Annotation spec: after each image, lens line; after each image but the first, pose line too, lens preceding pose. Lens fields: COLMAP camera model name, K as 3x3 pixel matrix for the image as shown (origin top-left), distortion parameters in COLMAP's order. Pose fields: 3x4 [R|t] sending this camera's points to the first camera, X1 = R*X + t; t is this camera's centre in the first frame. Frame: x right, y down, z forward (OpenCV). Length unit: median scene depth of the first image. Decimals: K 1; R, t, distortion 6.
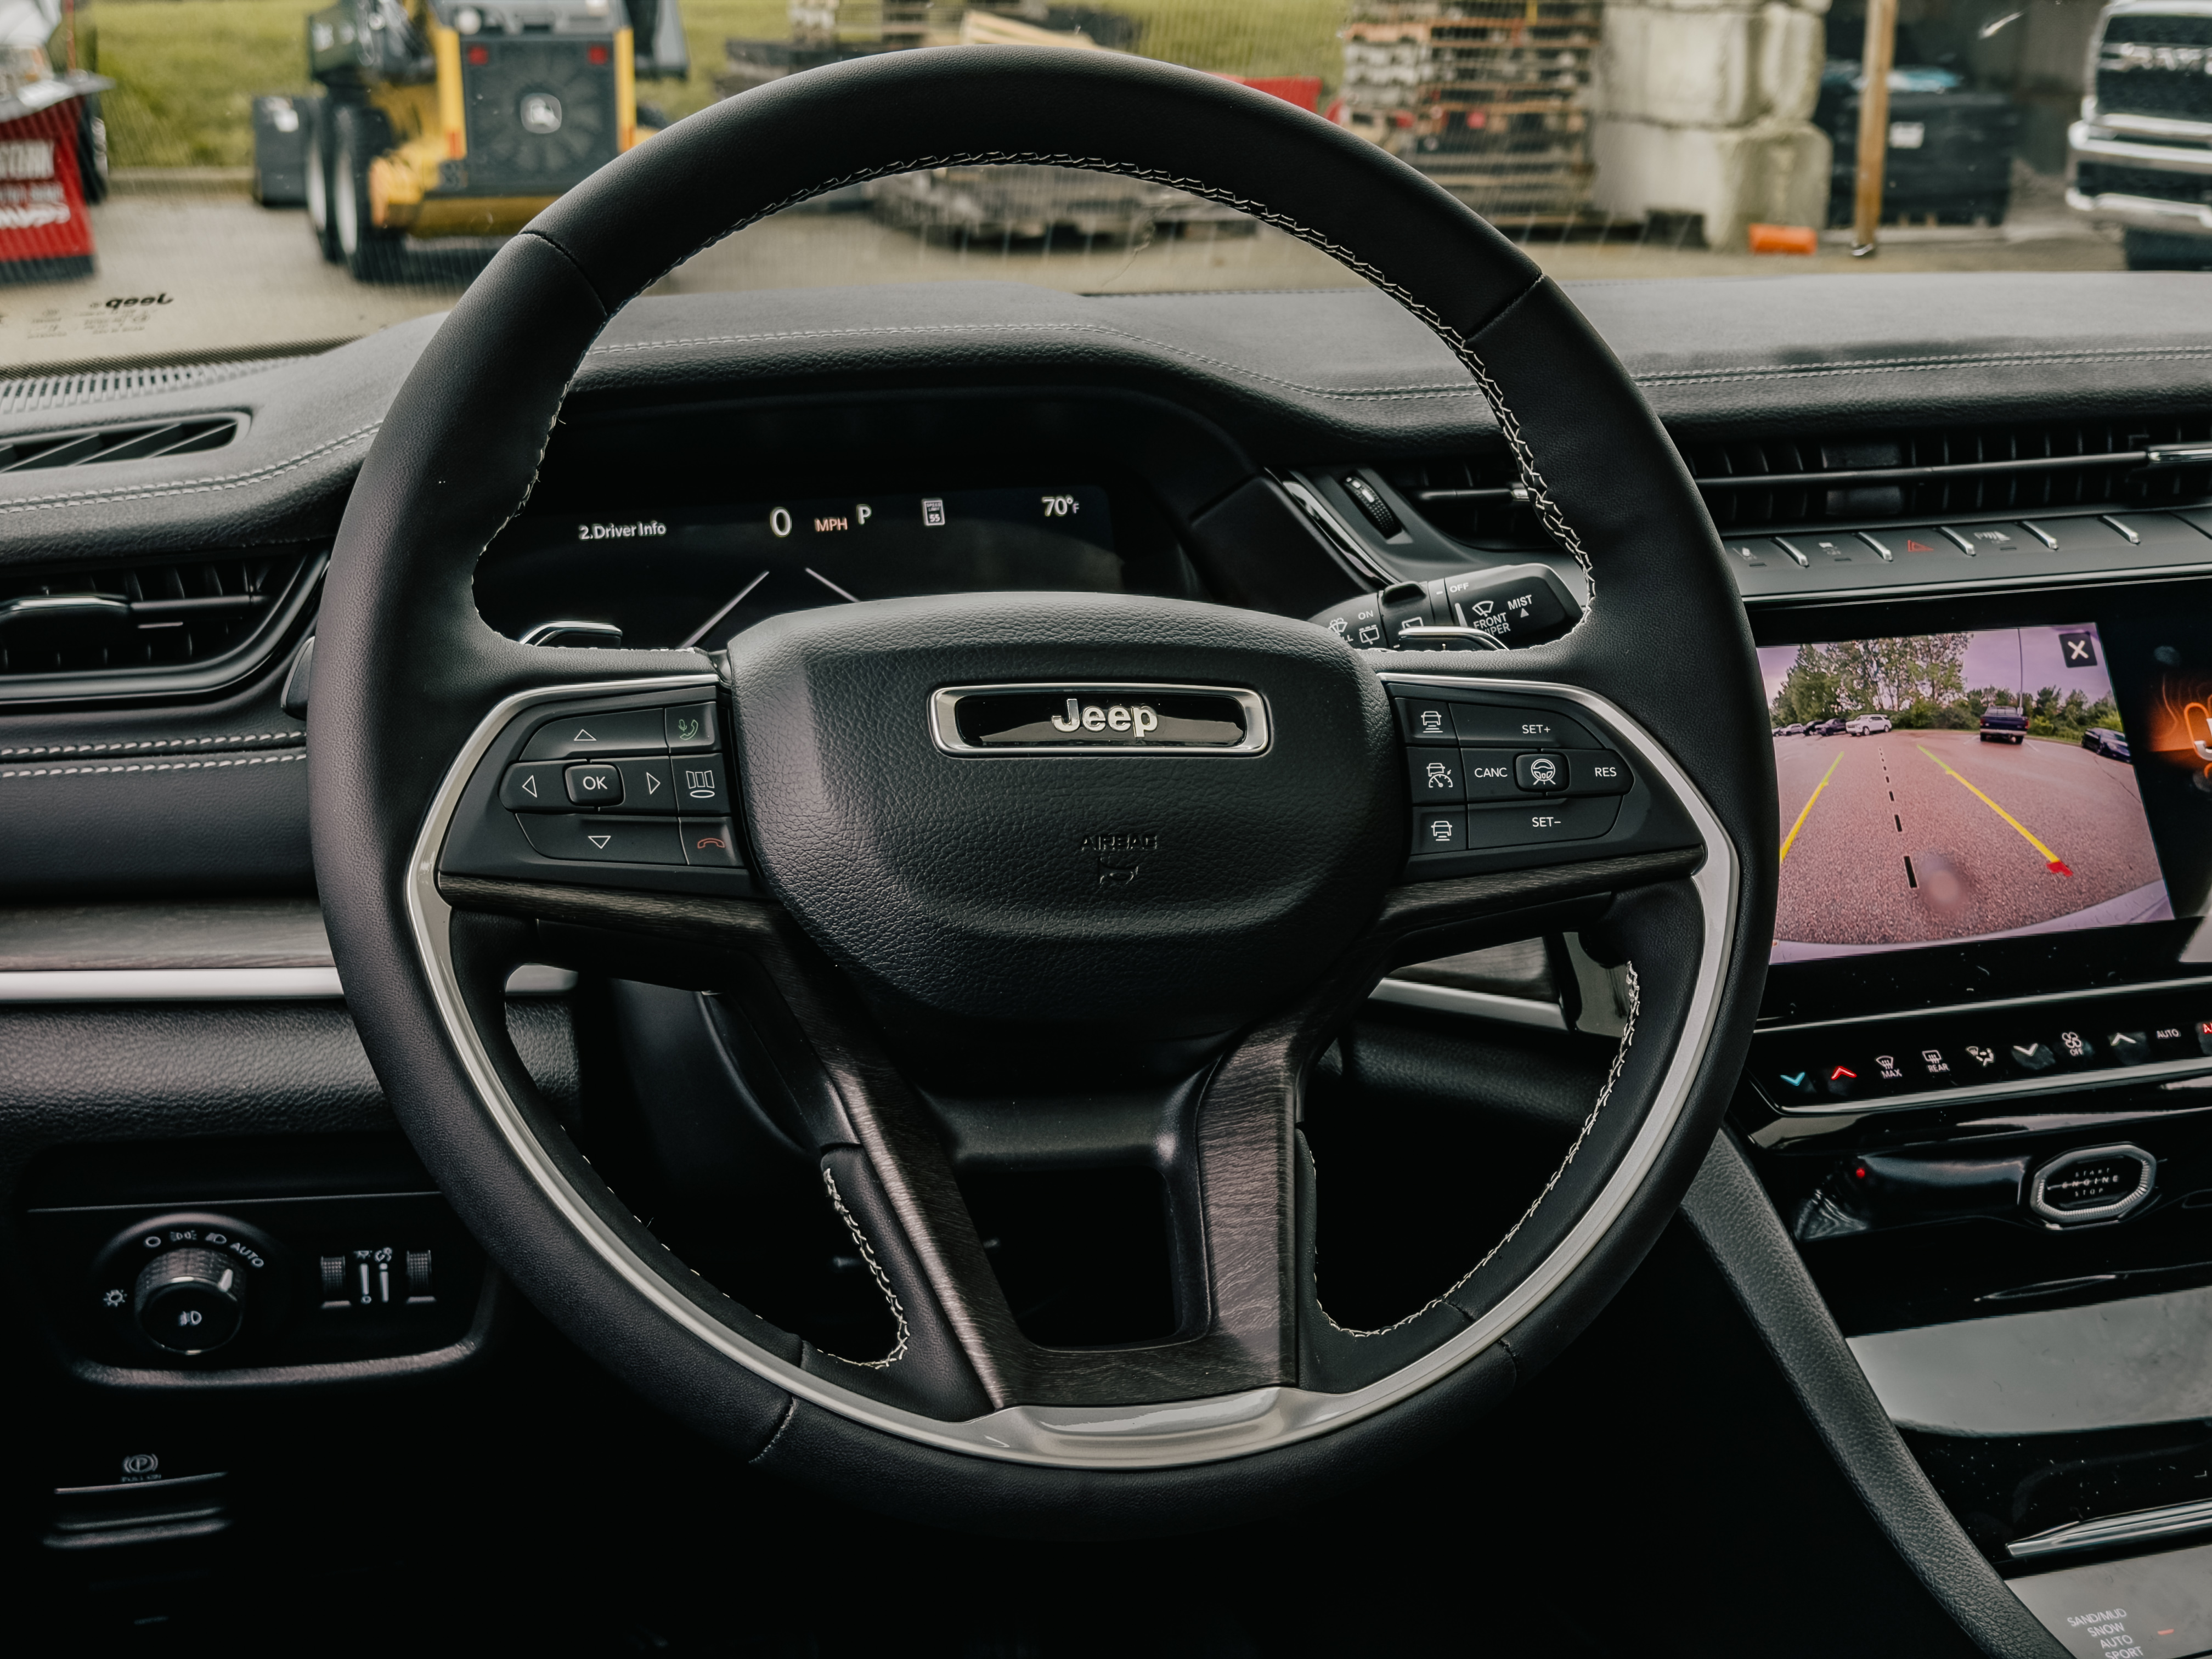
lens RADIAL K [[3076.8, 0, 1098.6], [0, 3076.8, 820.5], [0, 0, 1]] dist [0.049987, 0.000000]
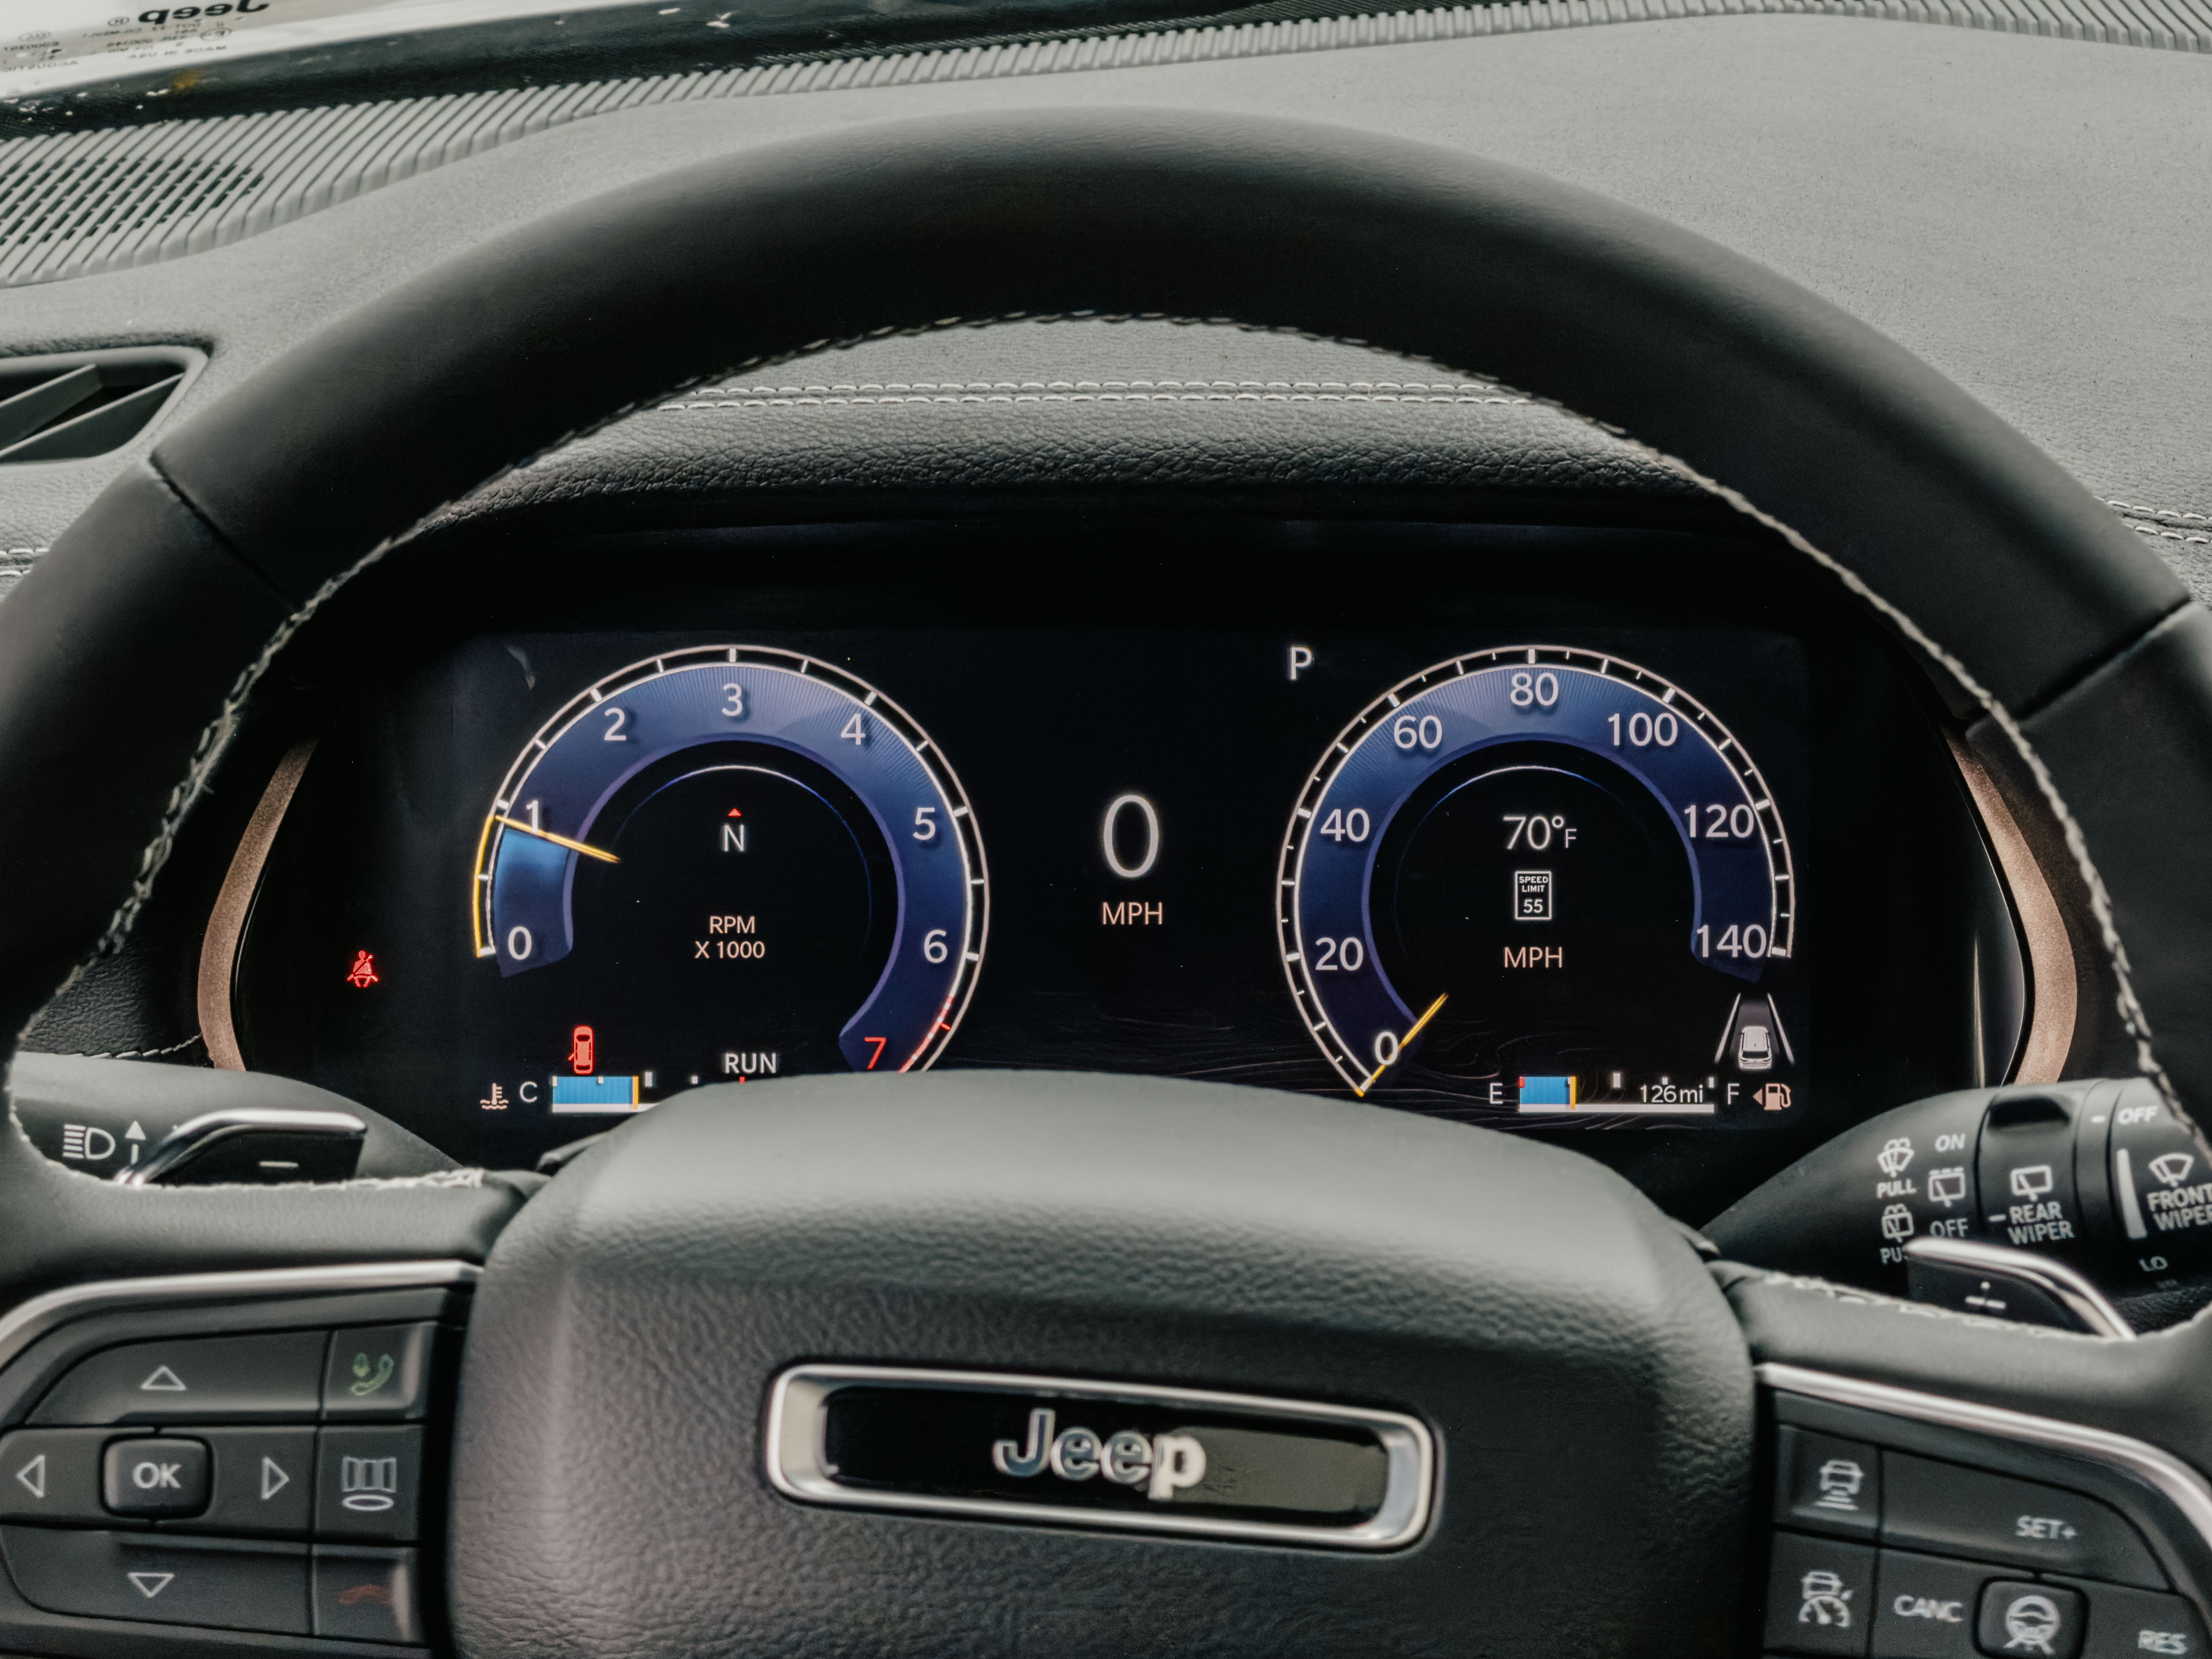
lens RADIAL K [[6742.7, 0, 1108.4], [0, 6742.7, 834.7], [0, 0, 1]] dist [0.179323, 0.000000]
pose [[0.941782, 0.115491, -0.315766, 0.355732], [-0.089583, 0.991398, 0.095420, -0.248474], [0.324070, -0.061577, 0.944027, -0.087923]]
